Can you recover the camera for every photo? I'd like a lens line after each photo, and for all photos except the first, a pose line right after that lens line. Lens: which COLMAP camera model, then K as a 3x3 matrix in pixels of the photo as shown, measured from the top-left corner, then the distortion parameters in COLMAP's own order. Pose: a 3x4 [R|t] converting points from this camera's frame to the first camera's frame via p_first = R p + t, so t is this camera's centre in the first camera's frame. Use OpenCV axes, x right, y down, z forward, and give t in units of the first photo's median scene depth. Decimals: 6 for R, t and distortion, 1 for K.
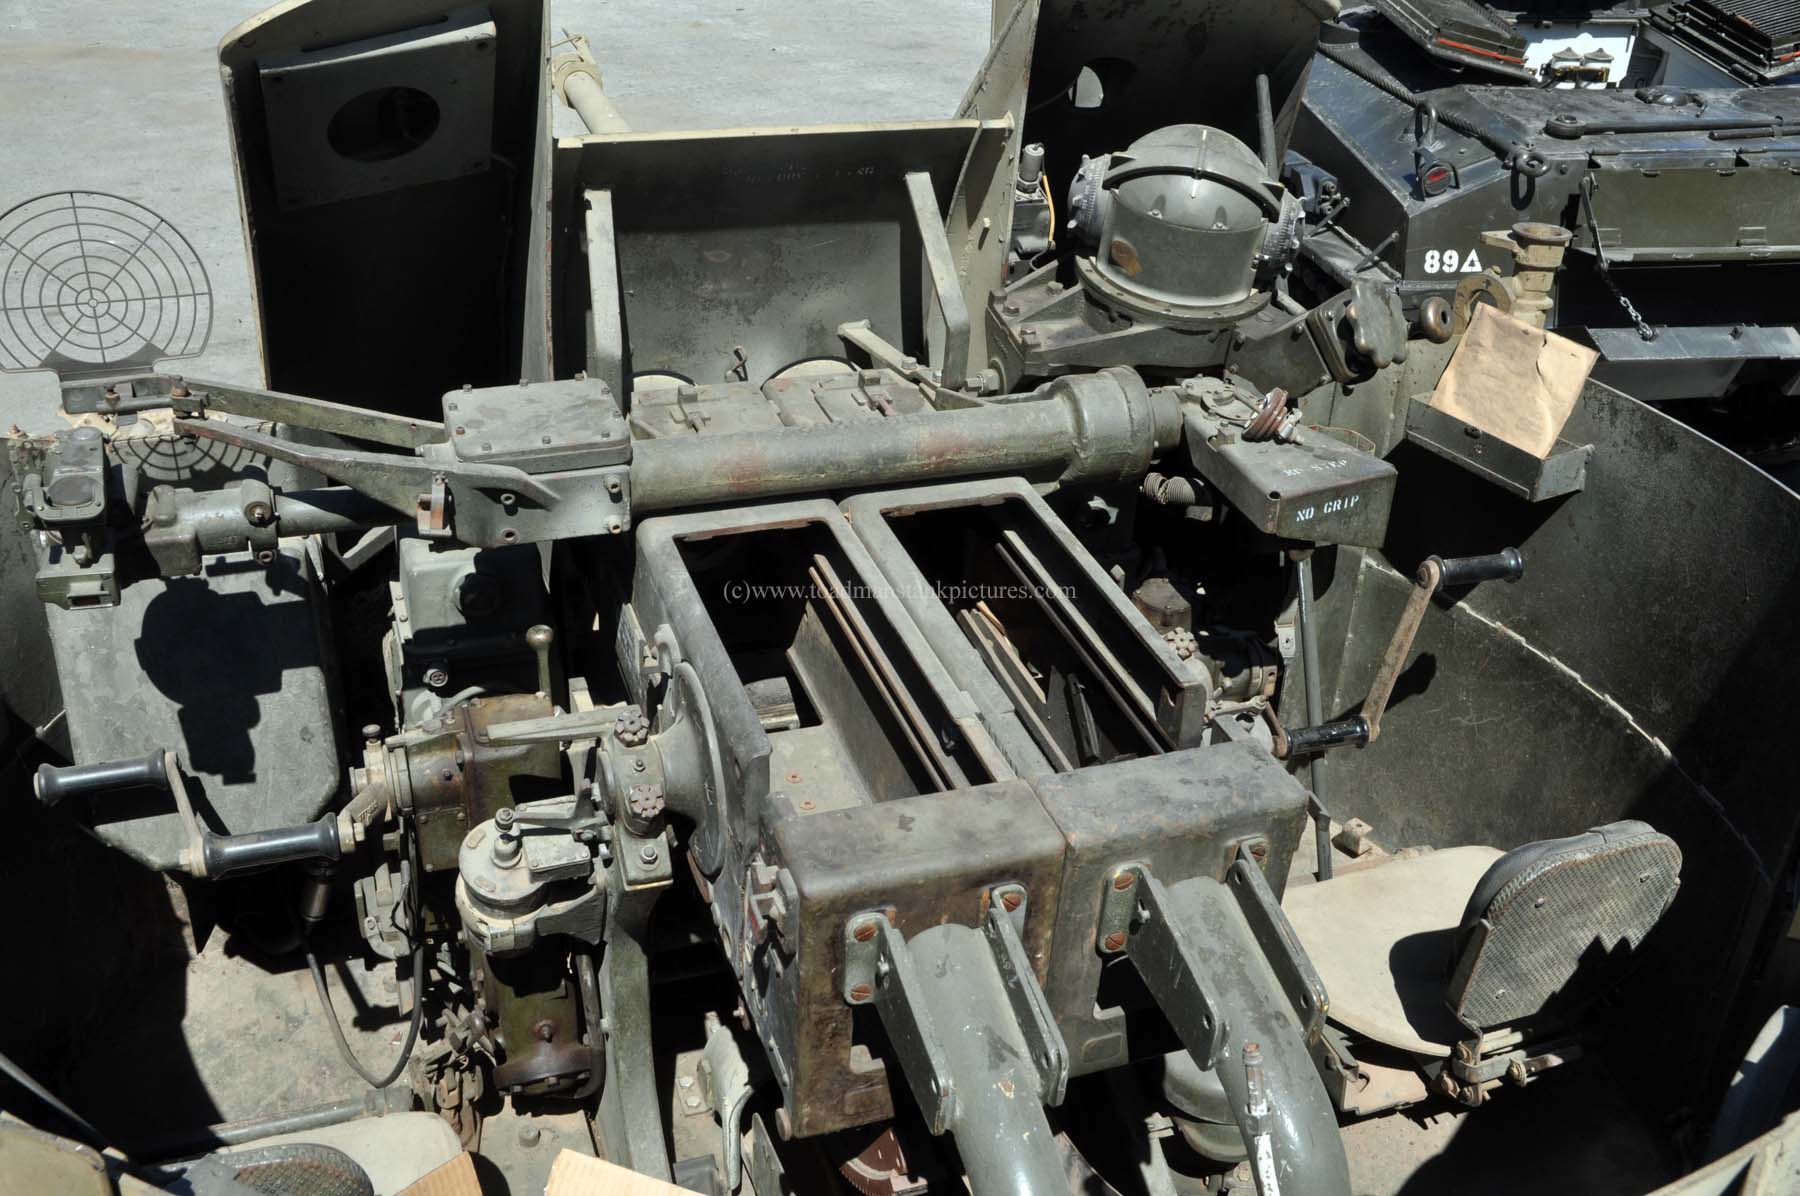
lens RADIAL K [[1774.7, 0, 931.9], [0, 1774.7, 632.2], [0, 0, 1]] dist [-0.121808, 0.219711]
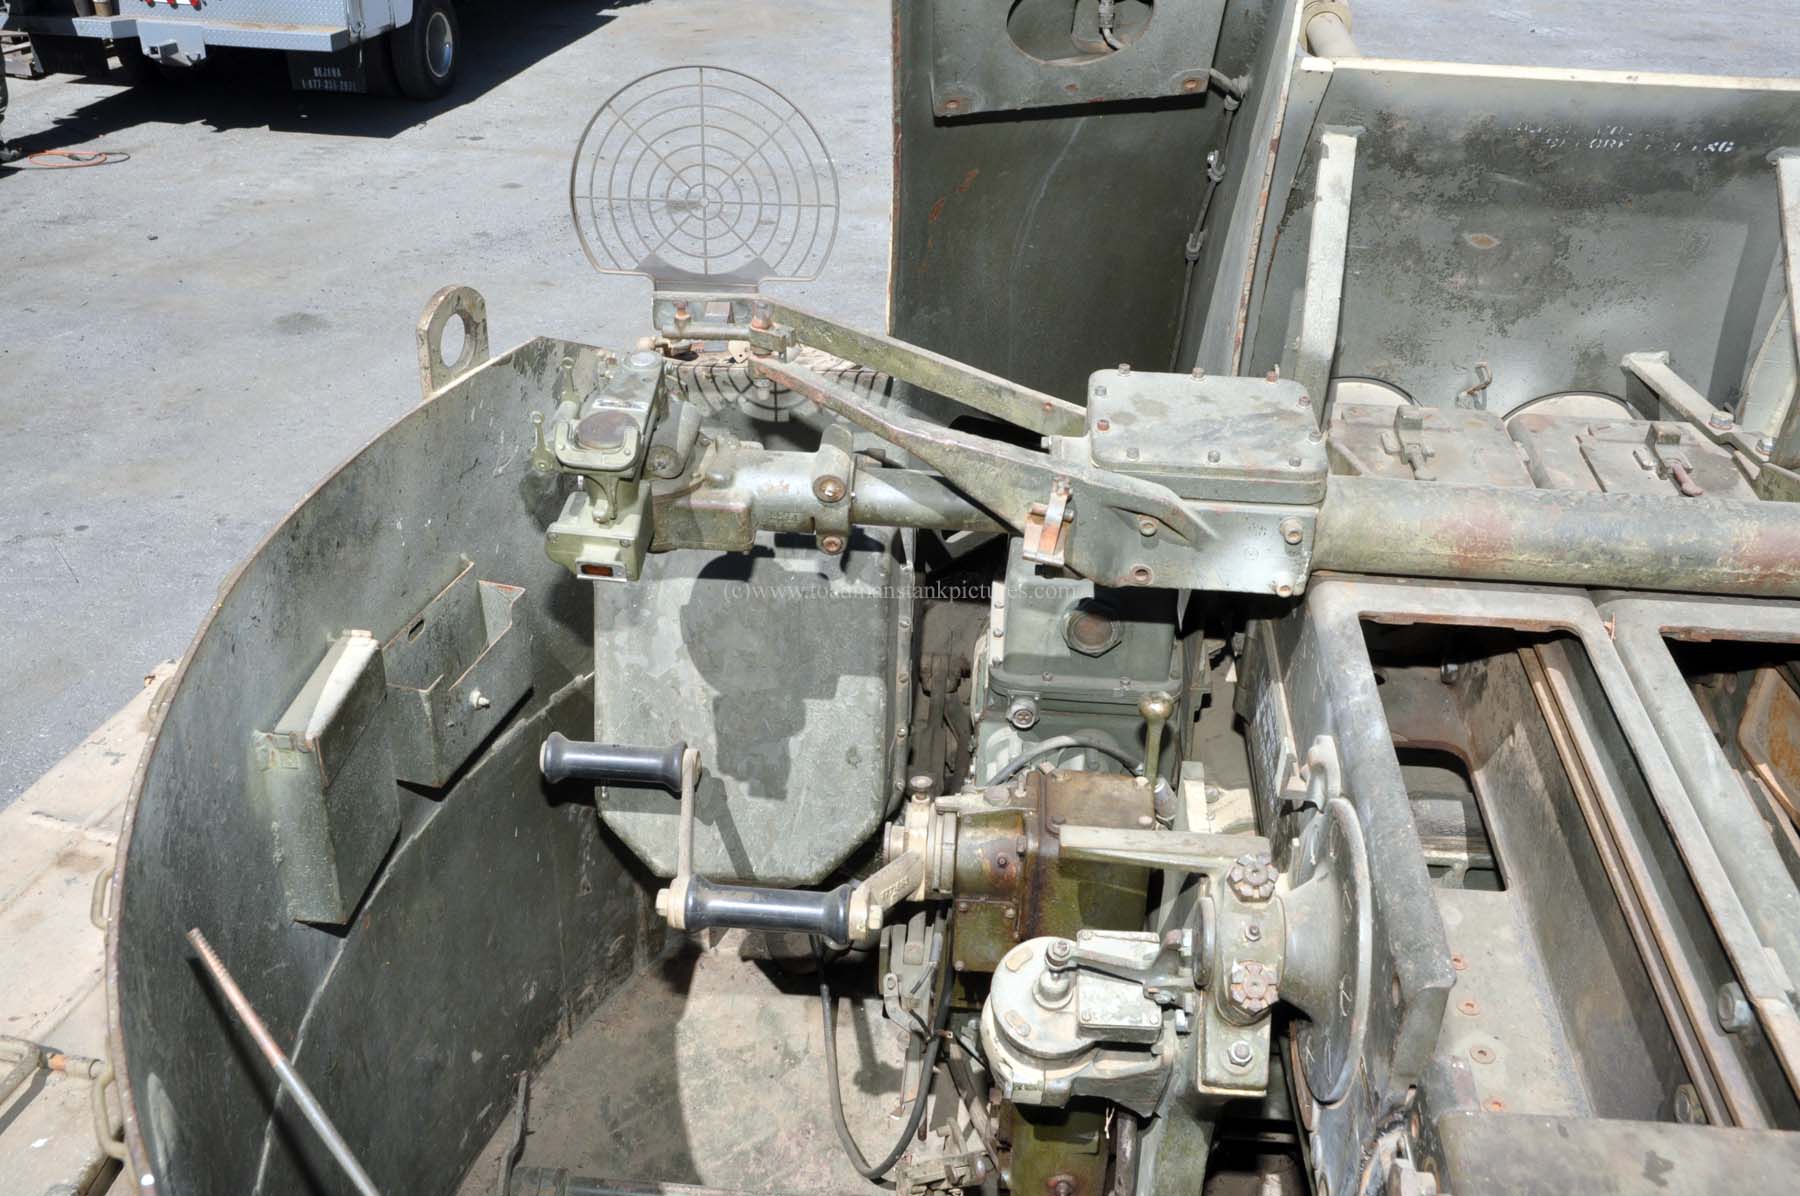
lens RADIAL K [[1776.2, 0, 900.0], [0, 1776.2, 598.0], [0, 0, 1]] dist [-0.118359, 0.239599]
pose [[0.914658, 0.187165, -0.358288, -0.058932], [-0.188871, 0.981526, 0.030575, -0.045538], [0.357392, 0.039705, 0.933110, 0.250047]]
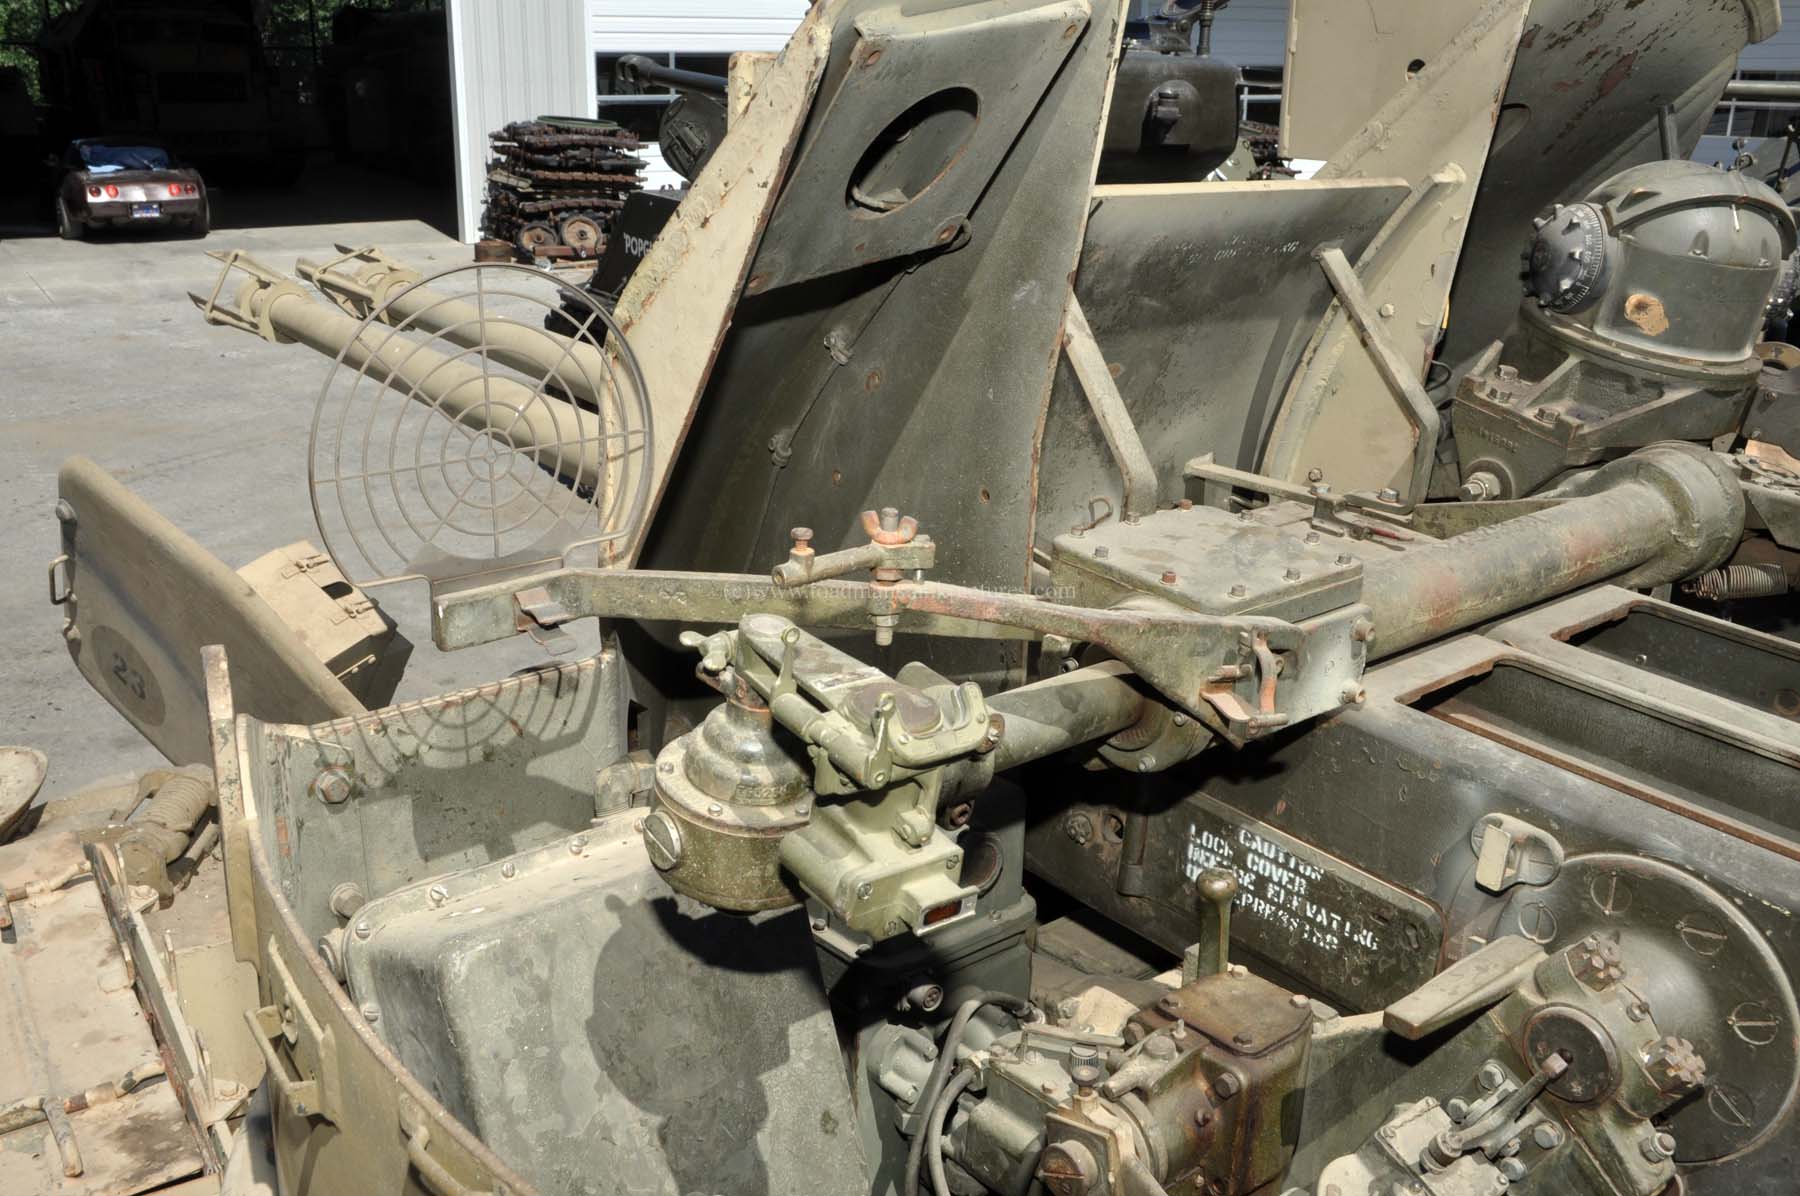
lens RADIAL K [[1731.2, 0, 900.0], [0, 1731.2, 598.0], [0, 0, 1]] dist [-0.104527, 0.218057]
pose [[0.928004, -0.124065, 0.351307, -0.549605], [0.186092, 0.971233, -0.148583, -0.028289], [-0.322767, 0.203261, 0.924395, 0.414017]]
